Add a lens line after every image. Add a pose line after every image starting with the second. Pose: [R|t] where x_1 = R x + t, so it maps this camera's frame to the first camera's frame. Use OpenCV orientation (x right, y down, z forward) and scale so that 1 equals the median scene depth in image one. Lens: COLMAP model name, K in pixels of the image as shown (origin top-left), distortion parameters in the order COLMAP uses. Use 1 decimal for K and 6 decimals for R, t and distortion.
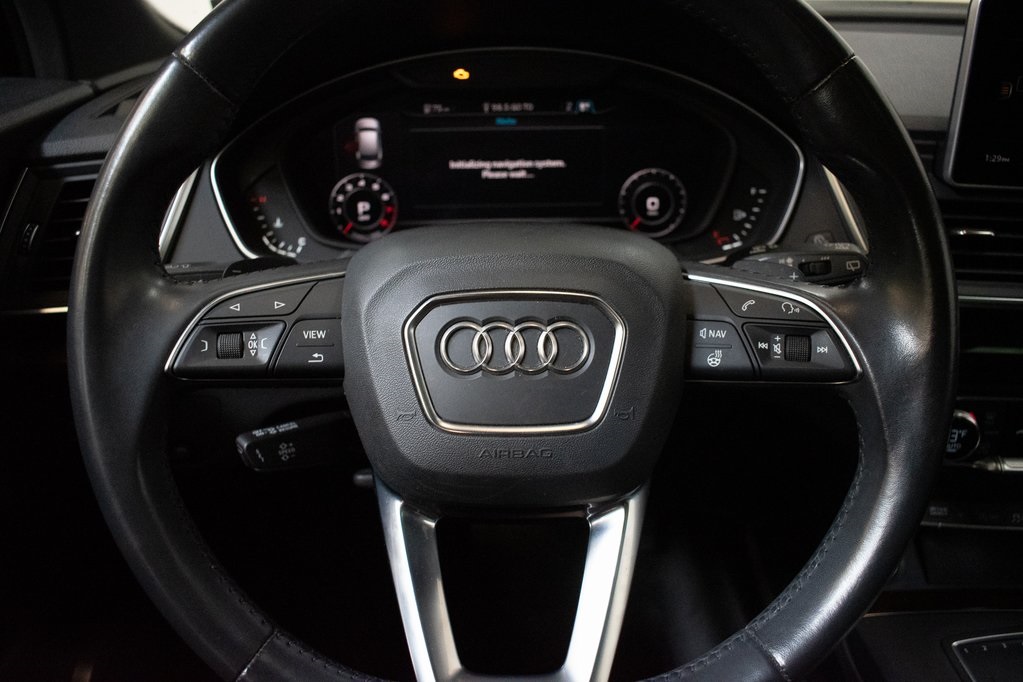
lens RADIAL K [[822.2, 0, 527.7], [0, 822.2, 313.8], [0, 0, 1]] dist [-0.095809, 0.010911]
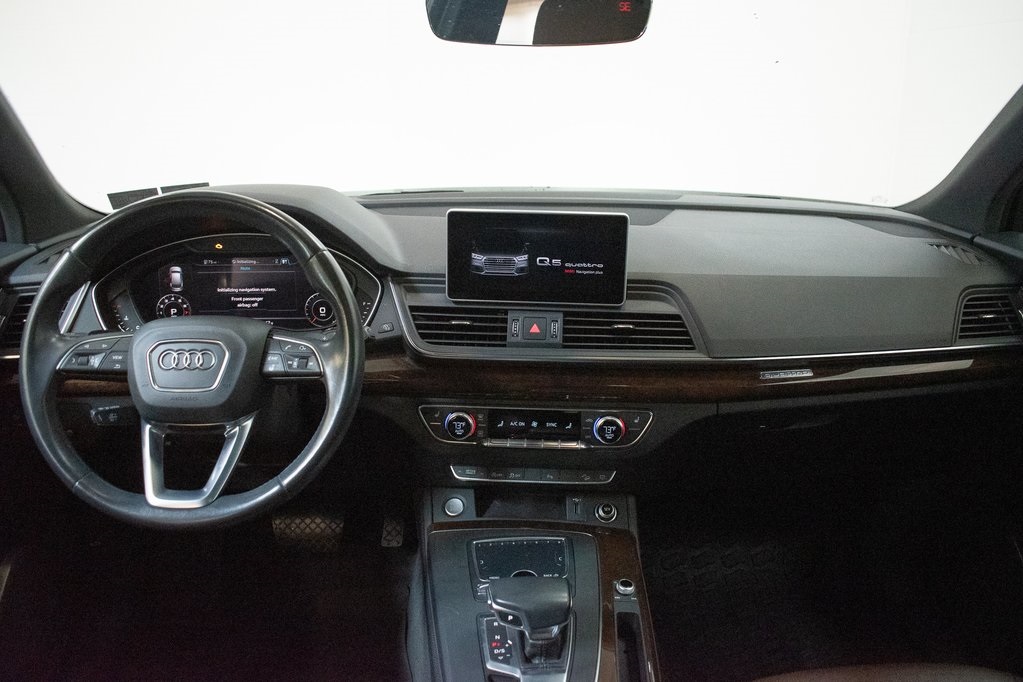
lens RADIAL K [[822.2, 0, 527.7], [0, 822.2, 313.8], [0, 0, 1]] dist [-0.095809, 0.010911]
pose [[0.997967, 0.004657, 0.063565, 0.699502], [0.004298, 0.990141, -0.140010, 0.200459], [-0.063590, 0.139999, 0.988108, -1.284676]]
